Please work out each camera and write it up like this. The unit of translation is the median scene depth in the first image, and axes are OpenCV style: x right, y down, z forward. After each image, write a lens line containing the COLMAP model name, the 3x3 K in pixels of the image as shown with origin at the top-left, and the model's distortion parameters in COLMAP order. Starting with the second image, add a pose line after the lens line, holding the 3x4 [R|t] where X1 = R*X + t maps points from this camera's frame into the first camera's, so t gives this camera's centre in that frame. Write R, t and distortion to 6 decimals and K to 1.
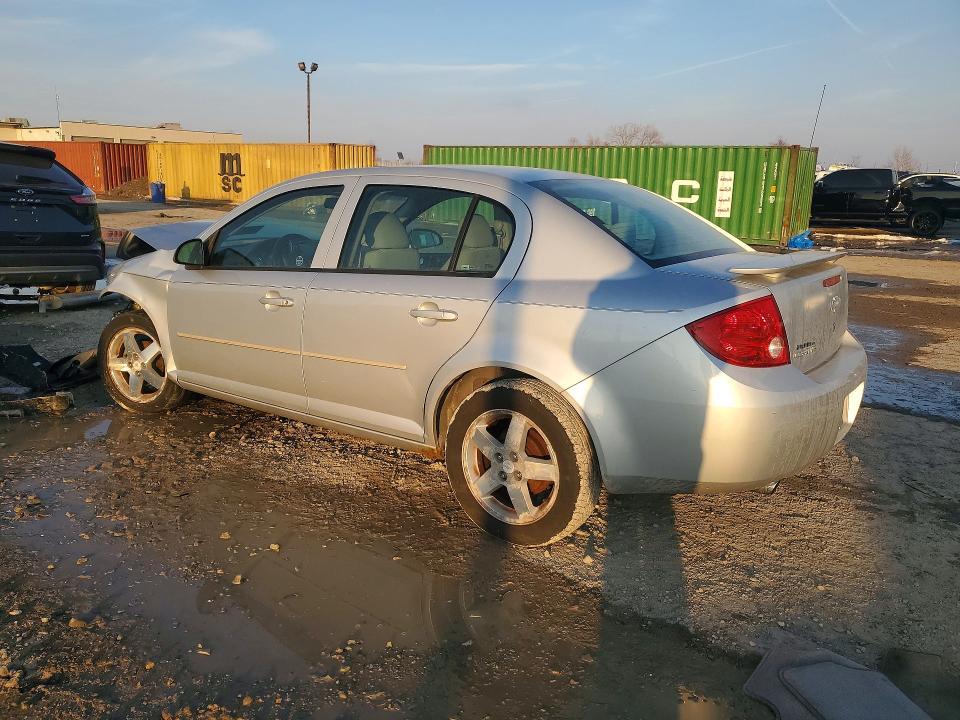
lens RADIAL K [[698.2, 0, 480.0], [0, 698.2, 360.0], [0, 0, 1]] dist [0.004375, -0.001327]
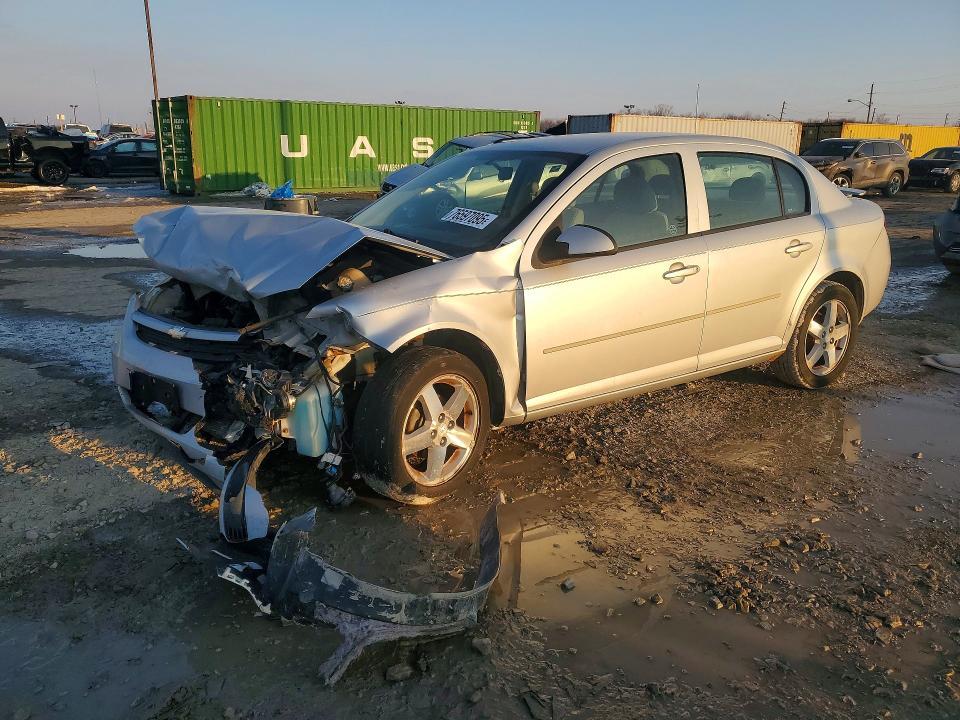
lens RADIAL K [[698.2, 0, 480.0], [0, 698.2, 360.0], [0, 0, 1]] dist [0.004375, -0.001327]
pose [[0.347493, -0.281145, 0.894542, -0.757686], [0.217707, 0.952114, 0.214669, -0.138941], [-0.912059, 0.120152, 0.392060, 0.524626]]
